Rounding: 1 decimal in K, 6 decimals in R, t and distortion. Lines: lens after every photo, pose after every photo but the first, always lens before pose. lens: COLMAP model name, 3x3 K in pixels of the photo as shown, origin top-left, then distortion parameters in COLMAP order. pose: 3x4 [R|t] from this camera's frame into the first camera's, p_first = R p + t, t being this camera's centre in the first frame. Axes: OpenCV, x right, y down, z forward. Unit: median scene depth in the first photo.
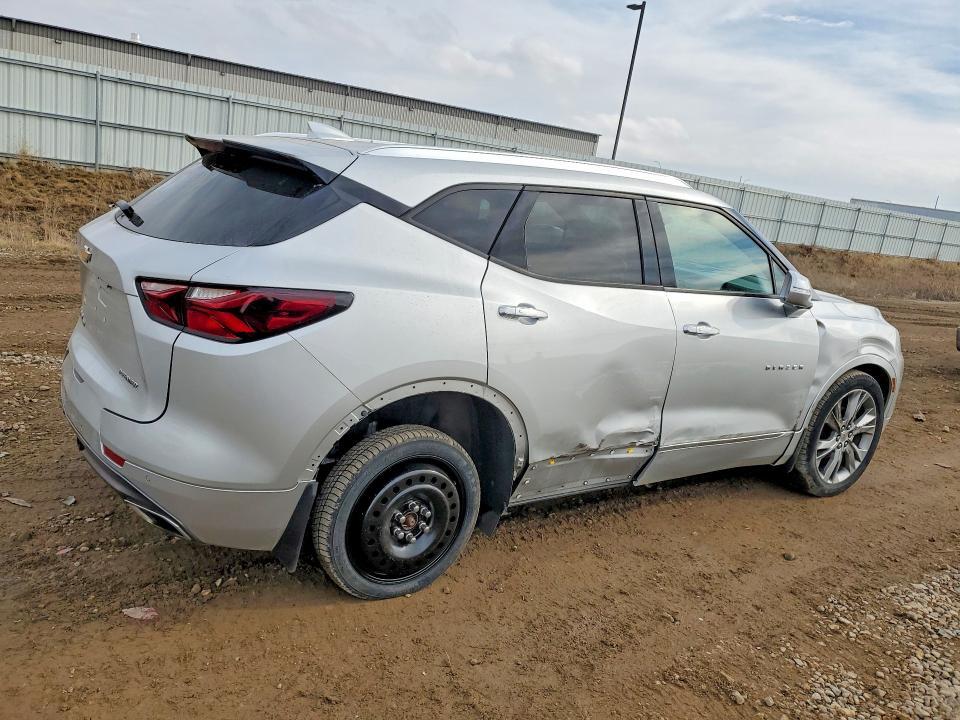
lens RADIAL K [[757.8, 0, 481.1], [0, 757.8, 358.3], [0, 0, 1]] dist [0.010879, 0.006125]
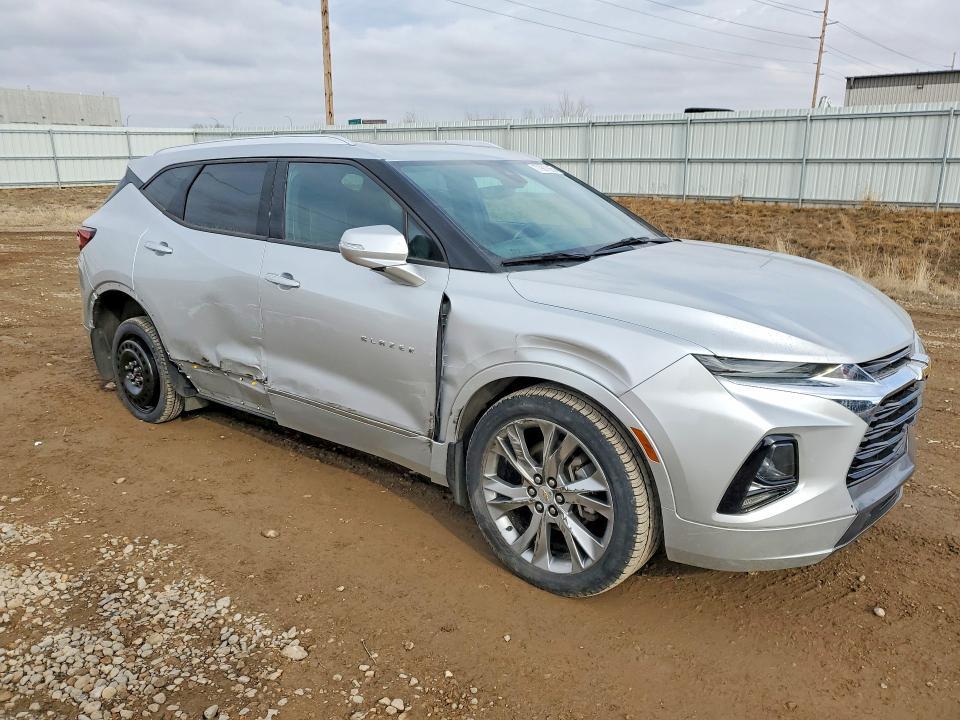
lens RADIAL K [[757.8, 0, 481.0], [0, 757.8, 362.7], [0, 0, 1]] dist [0.010879, 0.006125]
pose [[0.283660, 0.117878, -0.951652, 0.512742], [-0.189580, 0.979722, 0.064847, -0.017261], [0.939998, 0.162020, 0.300256, 0.364321]]
